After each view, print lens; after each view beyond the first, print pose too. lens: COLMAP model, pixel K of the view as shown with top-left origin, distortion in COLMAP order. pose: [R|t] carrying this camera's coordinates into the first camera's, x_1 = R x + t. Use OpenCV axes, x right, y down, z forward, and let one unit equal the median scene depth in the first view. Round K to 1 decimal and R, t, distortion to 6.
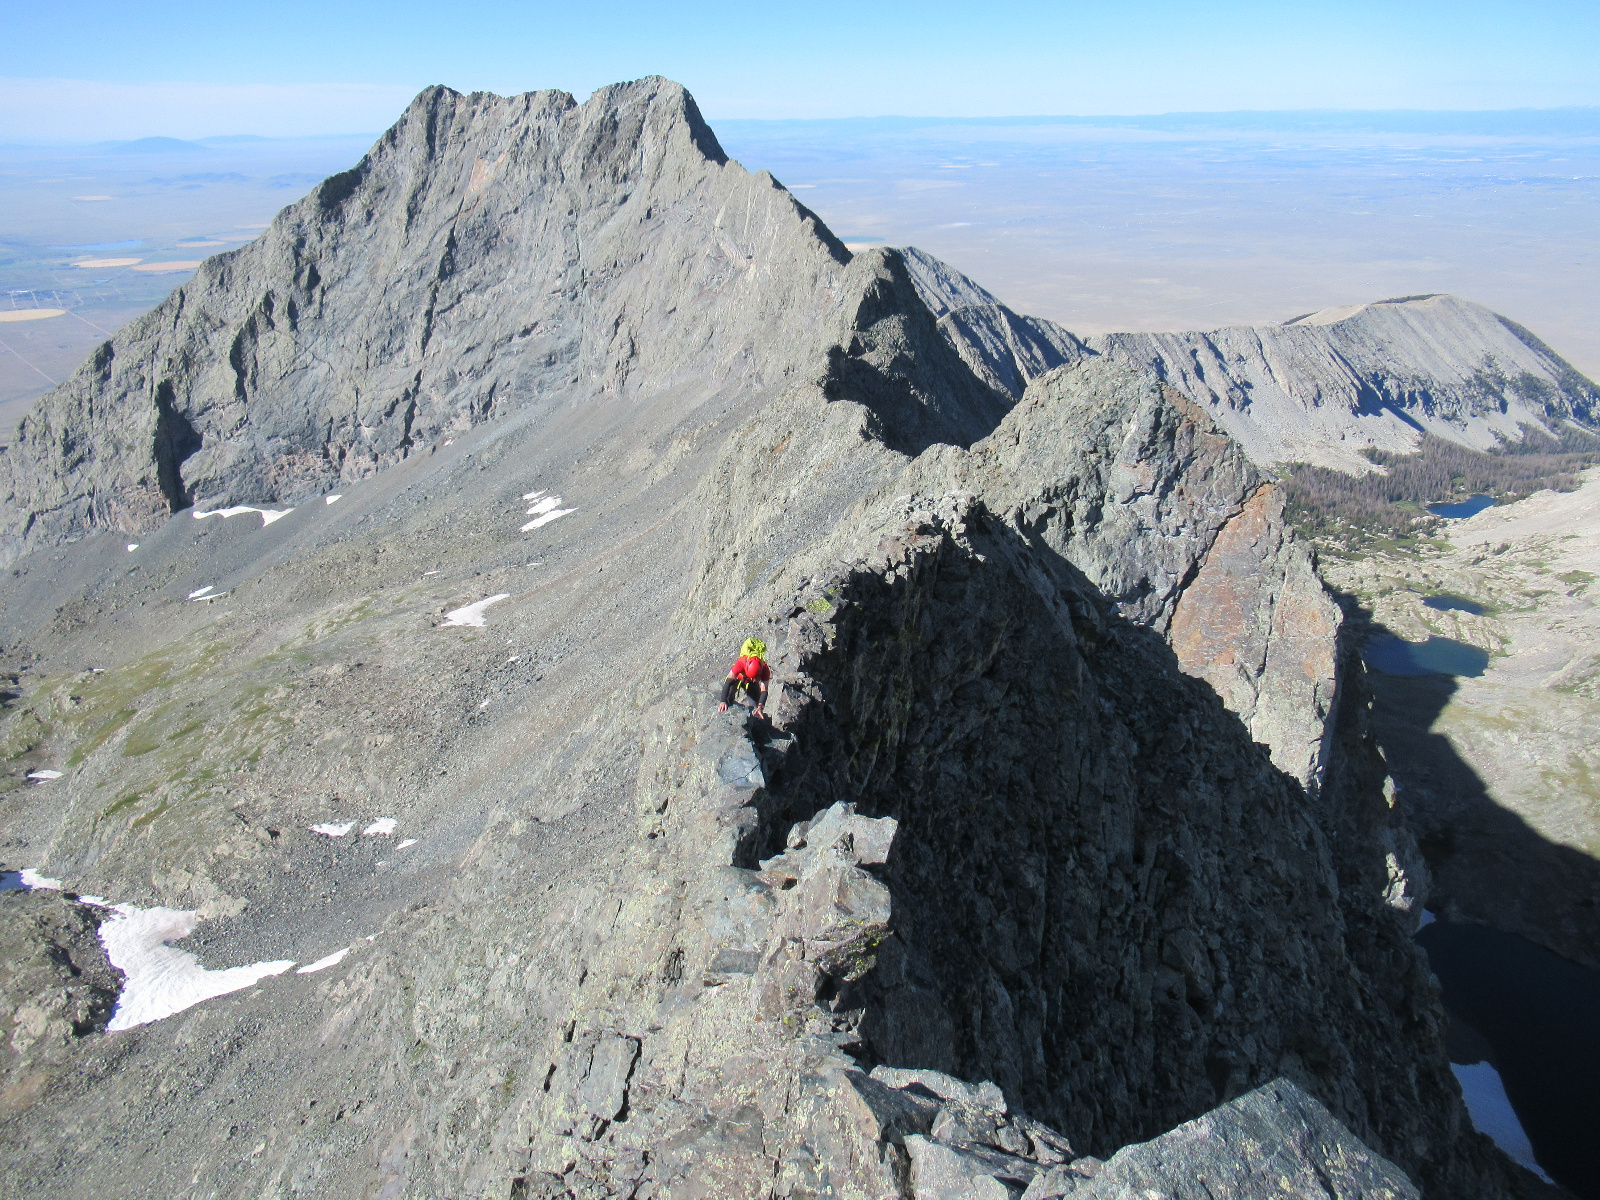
lens RADIAL K [[1186.1, 0, 792.0], [0, 1186.1, 605.1], [0, 0, 1]] dist [0.001070, -0.014733]
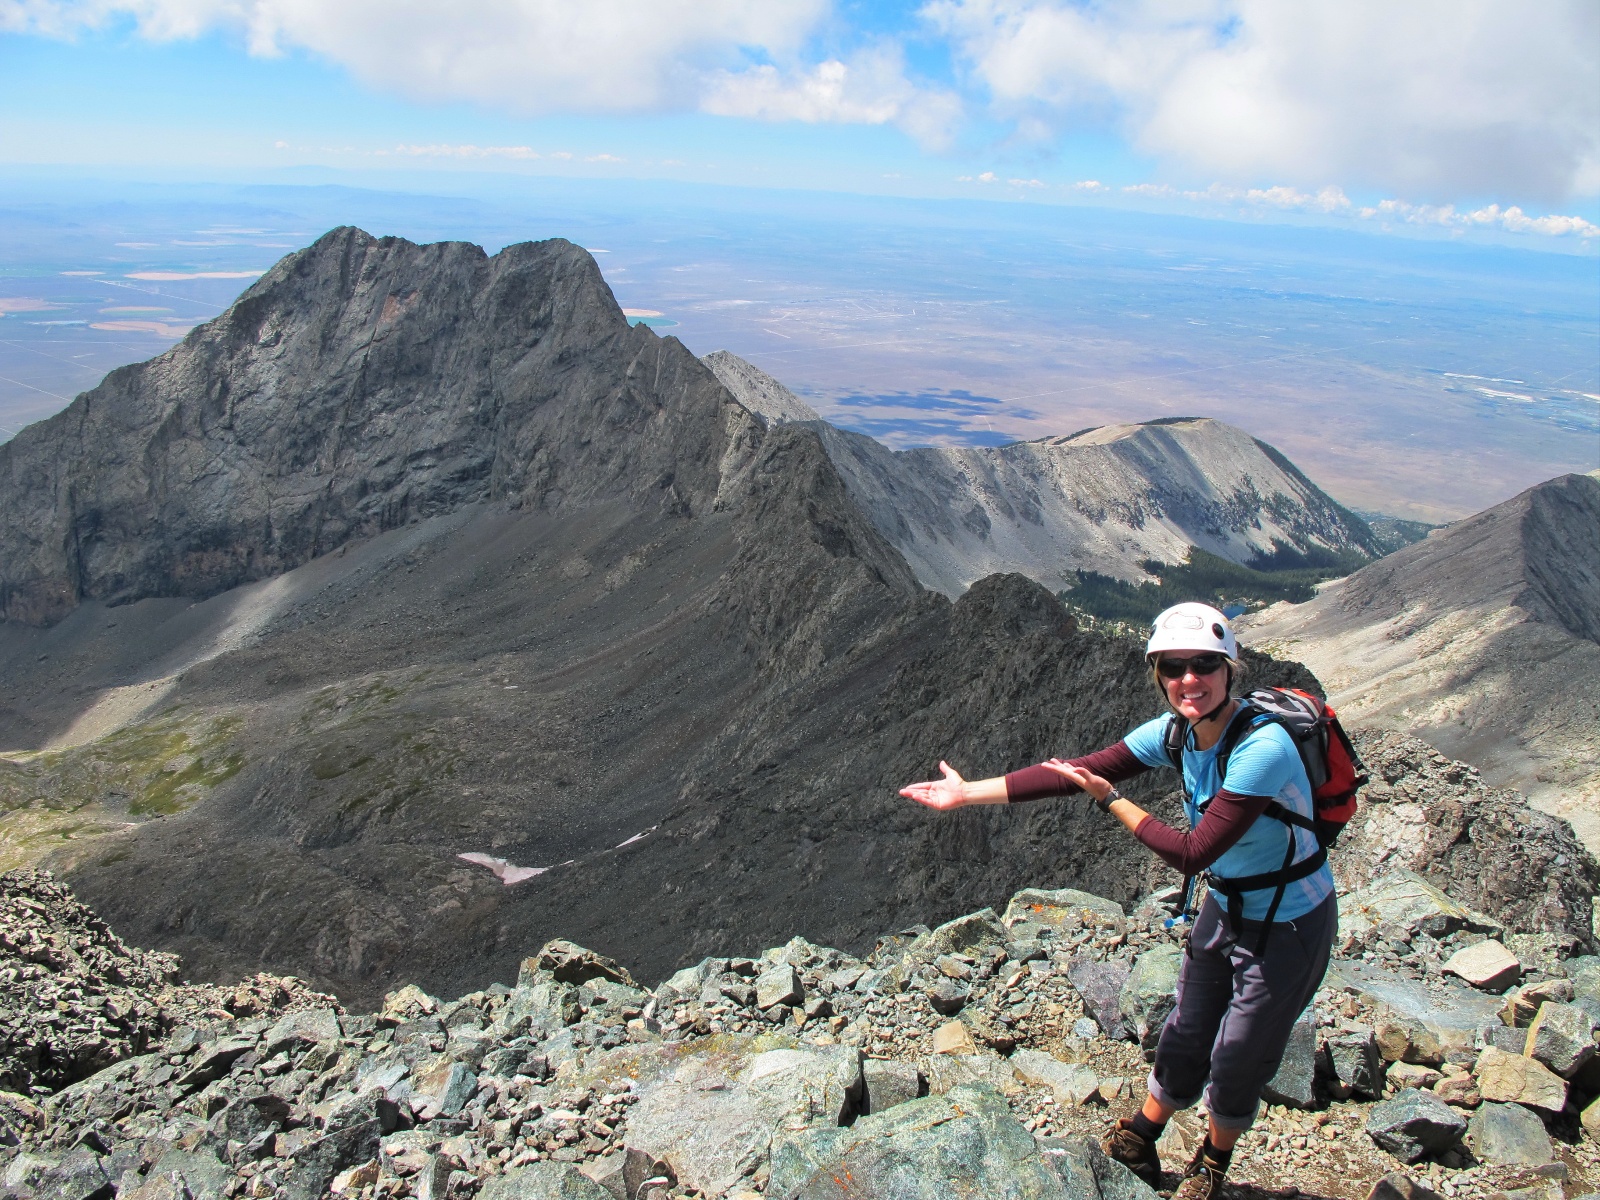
lens RADIAL K [[1343.8, 0, 805.7], [0, 1343.8, 615.5], [0, 0, 1]] dist [-0.112815, 0.031859]
pose [[0.981235, 0.012569, 0.192404, -0.115346], [0.001742, 0.997255, -0.074029, 0.020339], [-0.192806, 0.072975, 0.978520, -0.279469]]
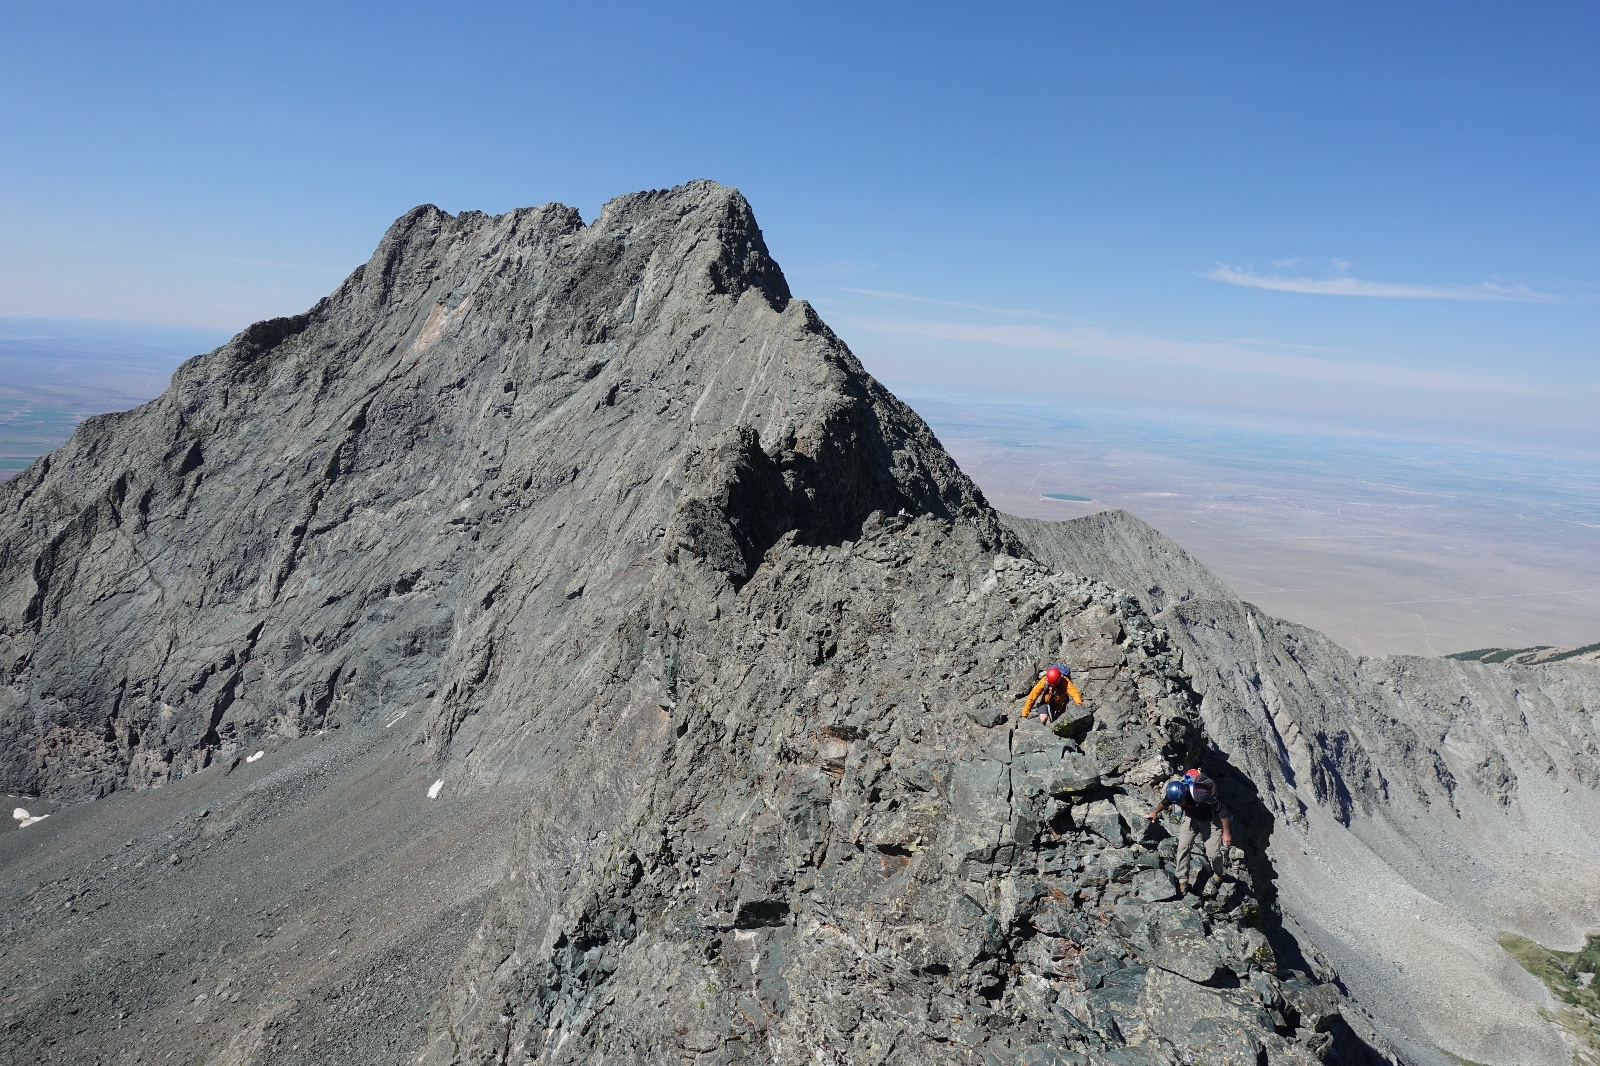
lens RADIAL K [[1109.0, 0, 802.0], [0, 1109.0, 535.9], [0, 0, 1]] dist [0.002020, 0.000166]
pose [[0.977924, 0.111903, -0.176472, 0.041988], [-0.152061, 0.960350, -0.233679, -0.150351], [0.143325, 0.255354, 0.956165, 0.496088]]
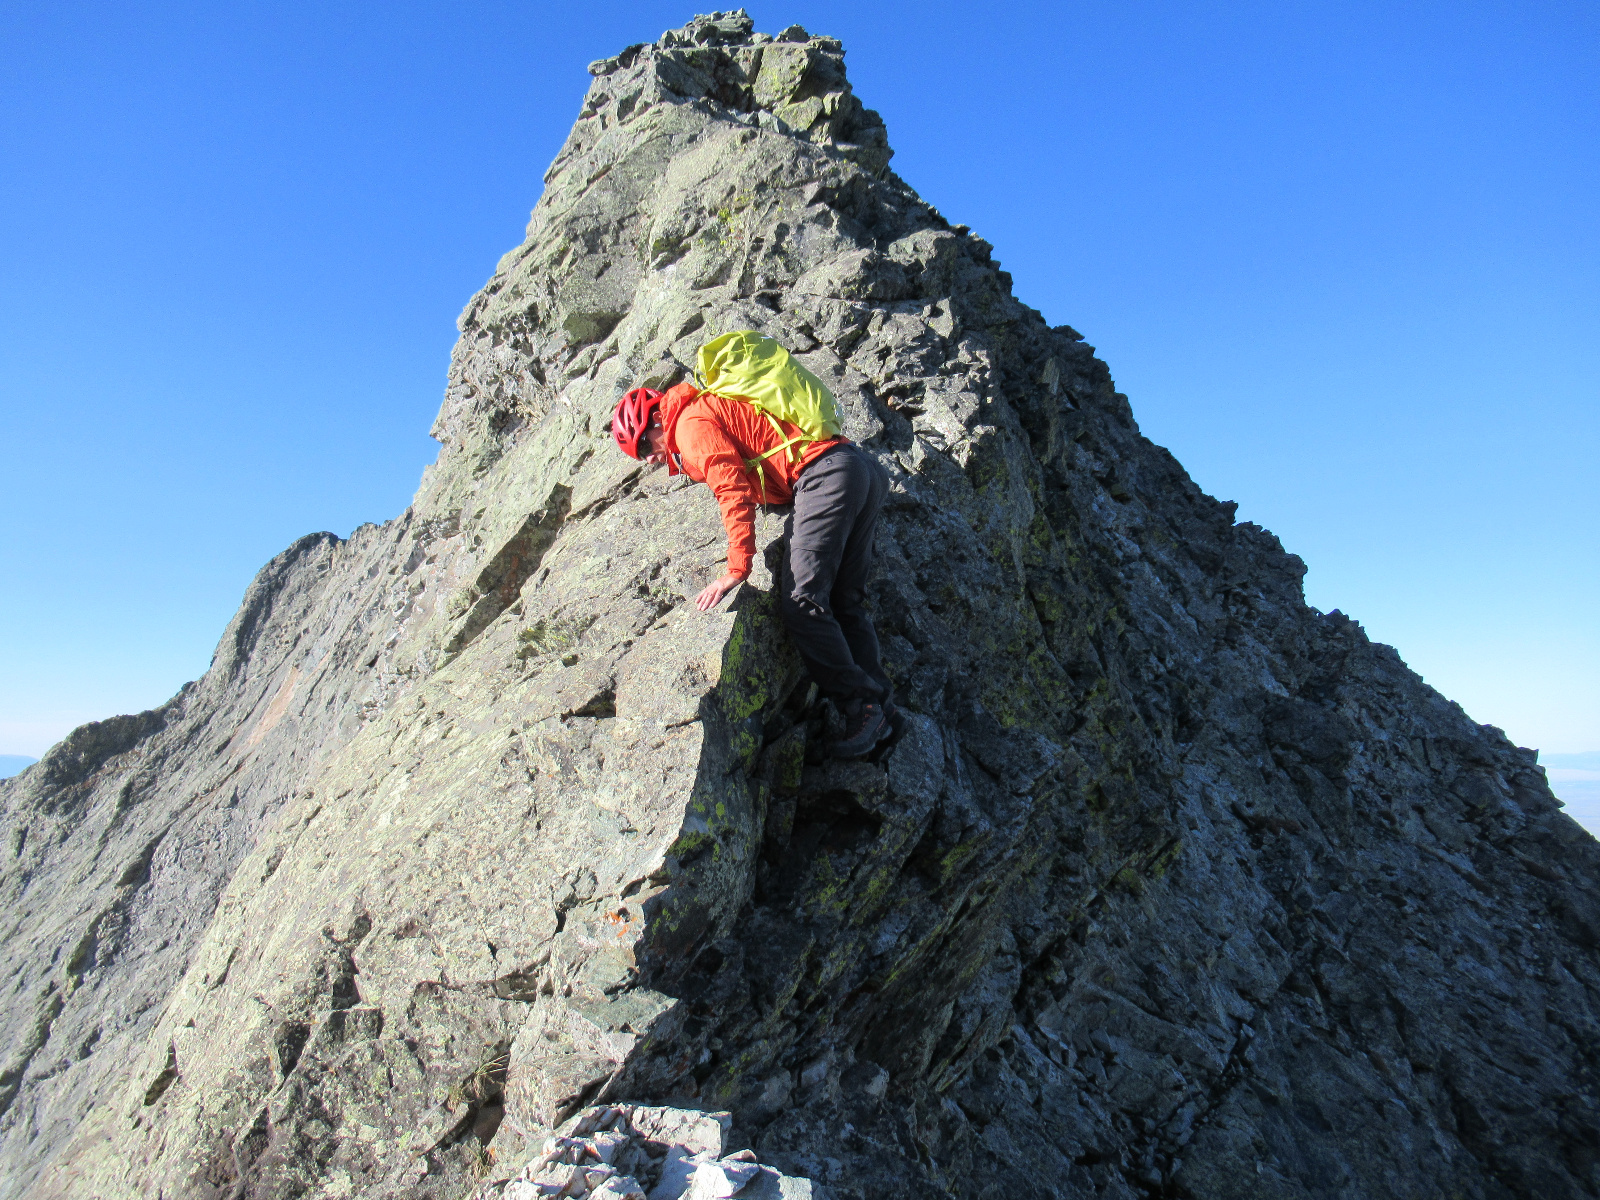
lens RADIAL K [[1186.1, 0, 789.6], [0, 1186.1, 609.8], [0, 0, 1]] dist [0.001070, -0.014733]
pose [[0.955625, -0.019948, -0.293909, 0.004843], [-0.127650, 0.871130, -0.474170, -0.229862], [0.265492, 0.490647, 0.829928, 0.710904]]
